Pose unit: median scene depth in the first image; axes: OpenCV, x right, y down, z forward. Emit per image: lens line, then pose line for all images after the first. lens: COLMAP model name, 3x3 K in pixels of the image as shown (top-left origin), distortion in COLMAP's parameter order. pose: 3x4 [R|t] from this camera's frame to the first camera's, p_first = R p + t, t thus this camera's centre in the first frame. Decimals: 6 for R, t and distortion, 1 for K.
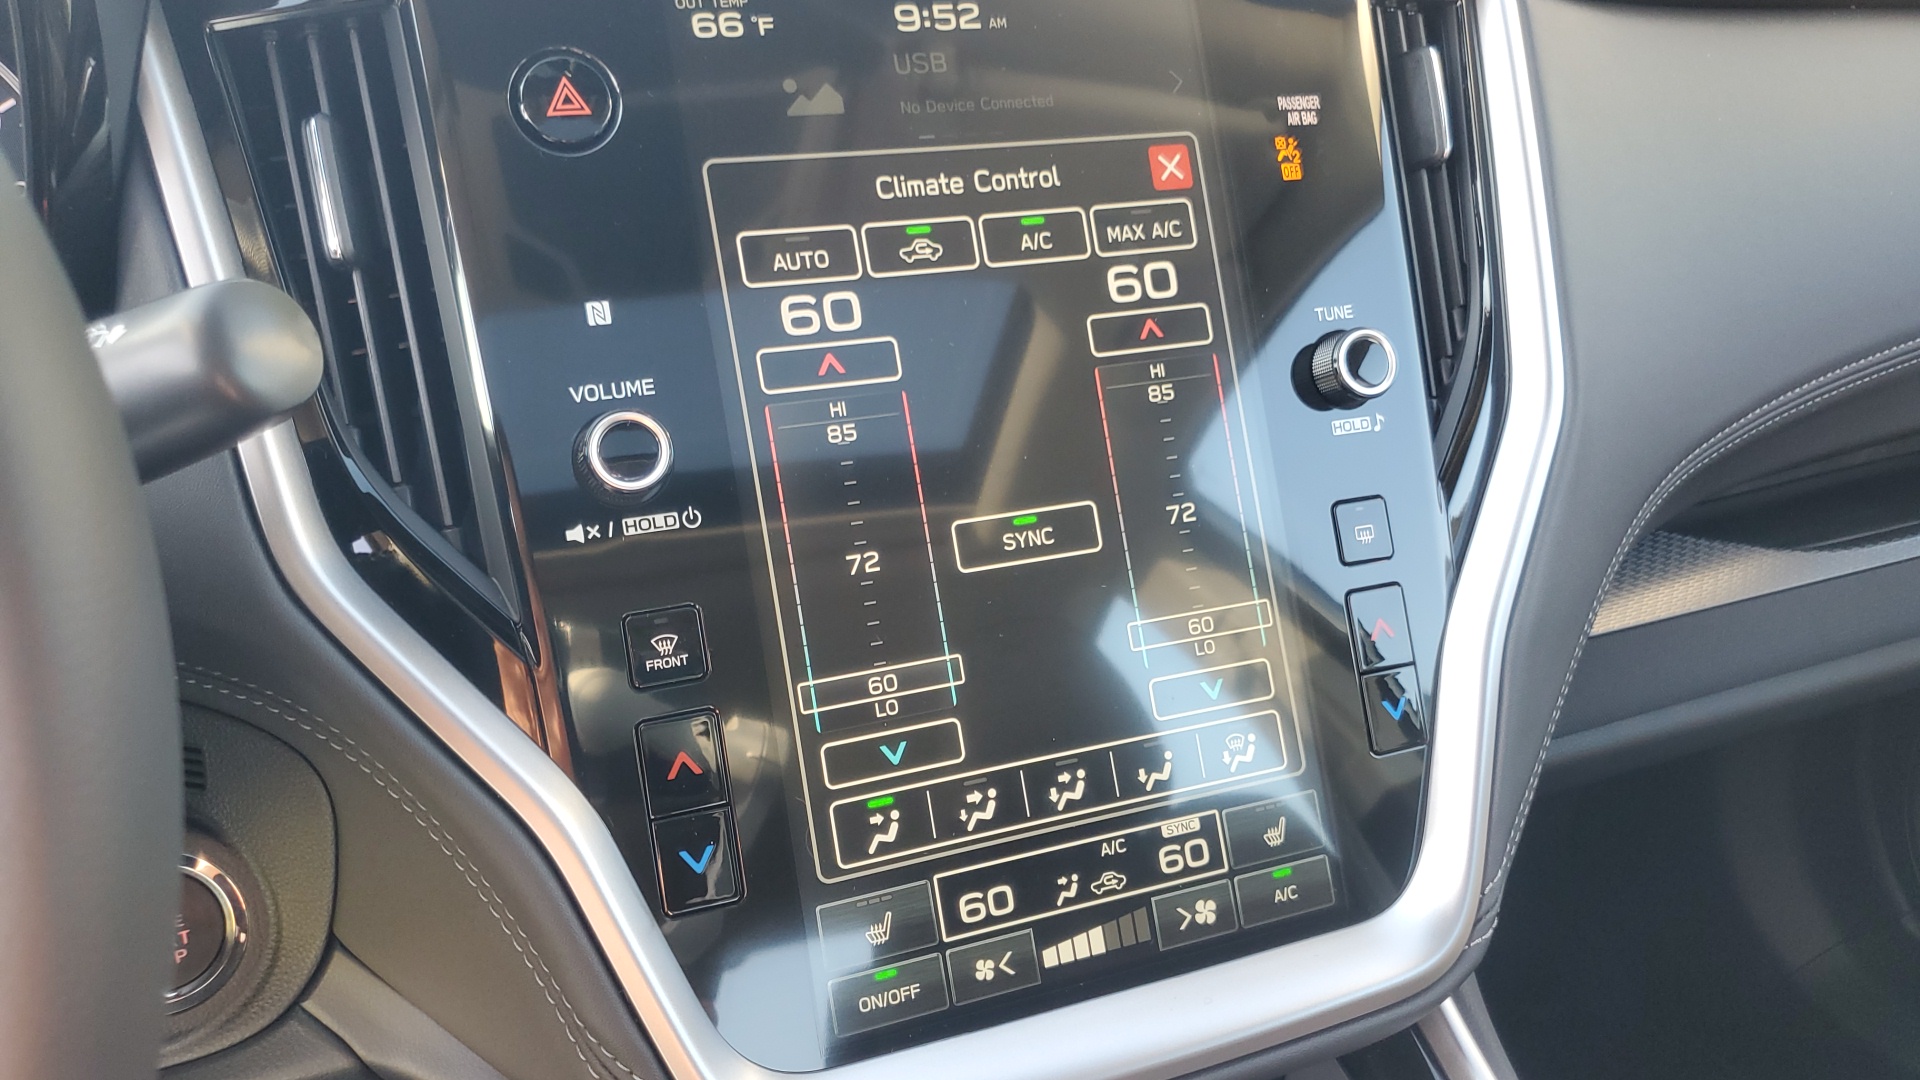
lens RADIAL K [[1500.5, 0, 929.3], [0, 1500.5, 523.8], [0, 0, 1]] dist [0.036998, -0.051699]
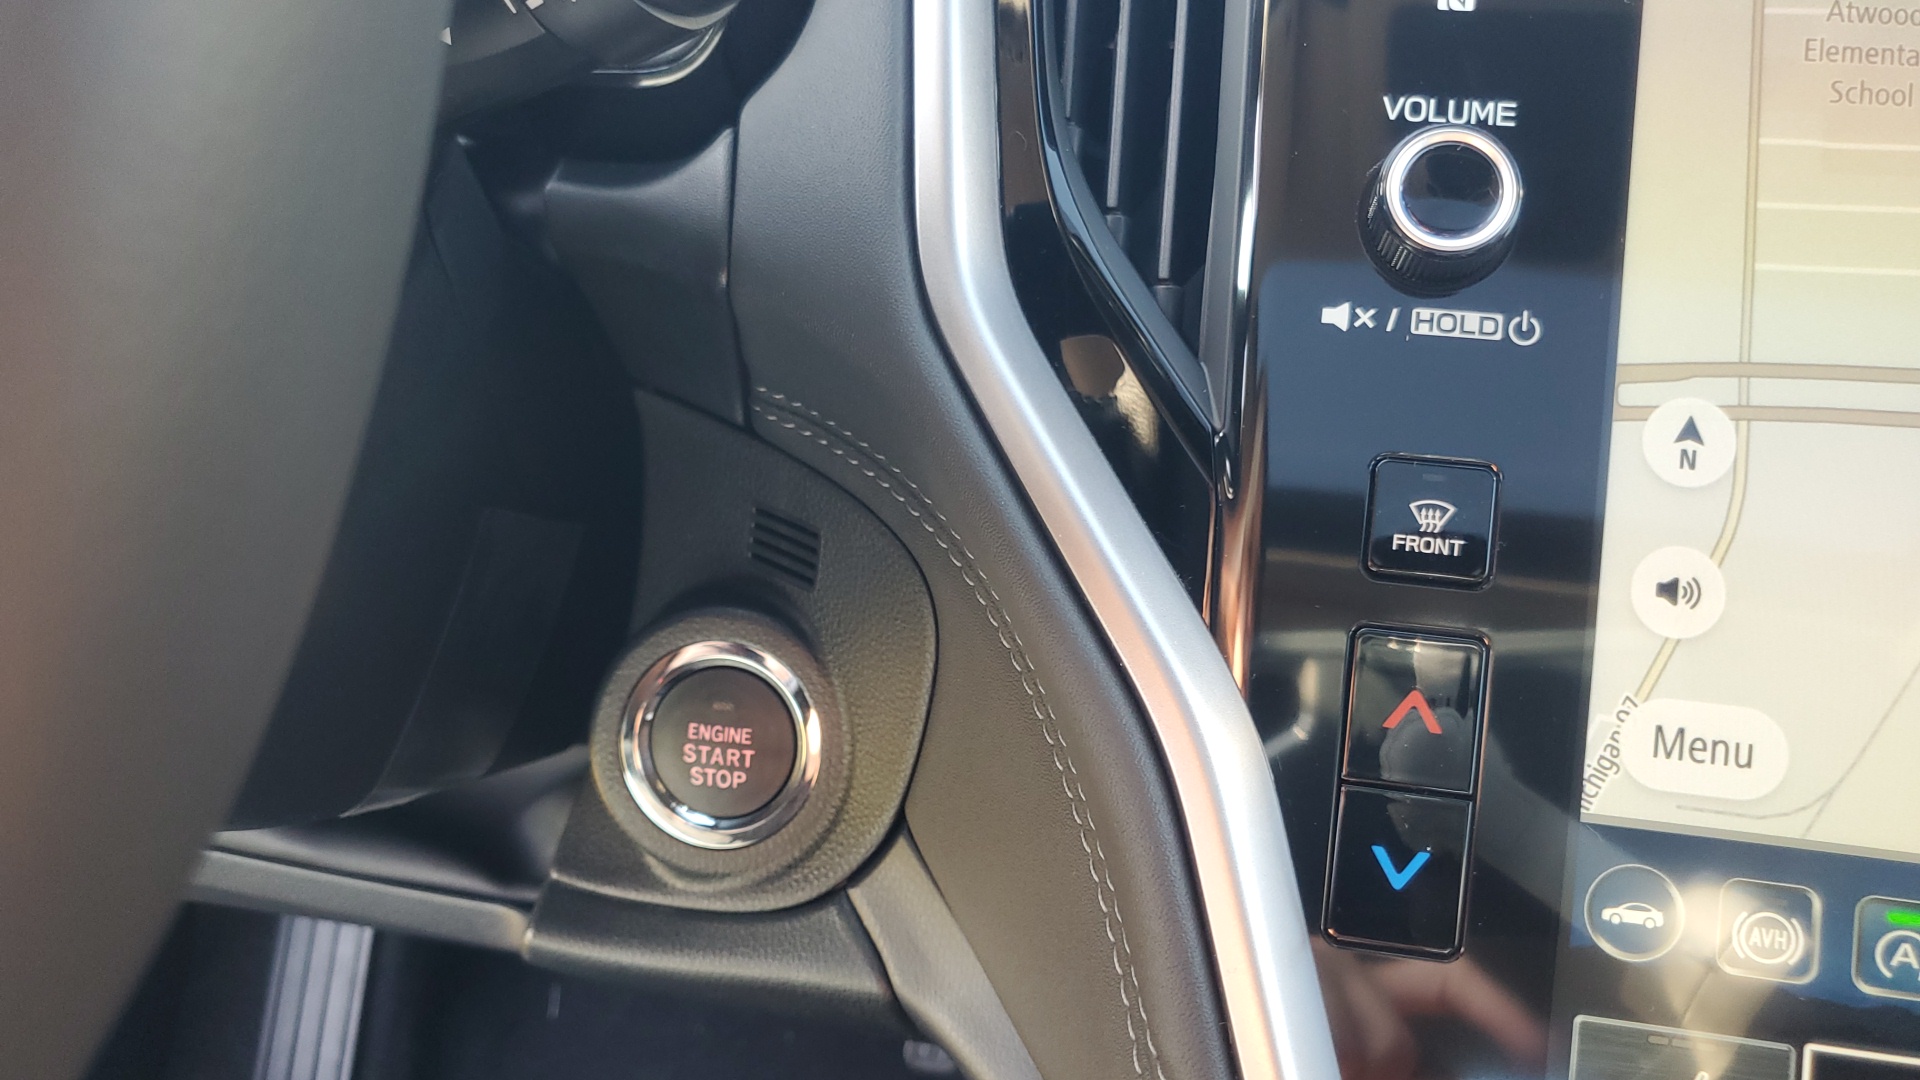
lens RADIAL K [[1500.5, 0, 1006.9], [0, 1500.5, 507.7], [0, 0, 1]] dist [0.036998, -0.051699]
pose [[0.862869, 0.218876, -0.455578, -0.040864], [-0.244500, 0.969645, 0.002768, 0.108840], [0.442355, 0.109000, 0.890192, 0.337546]]
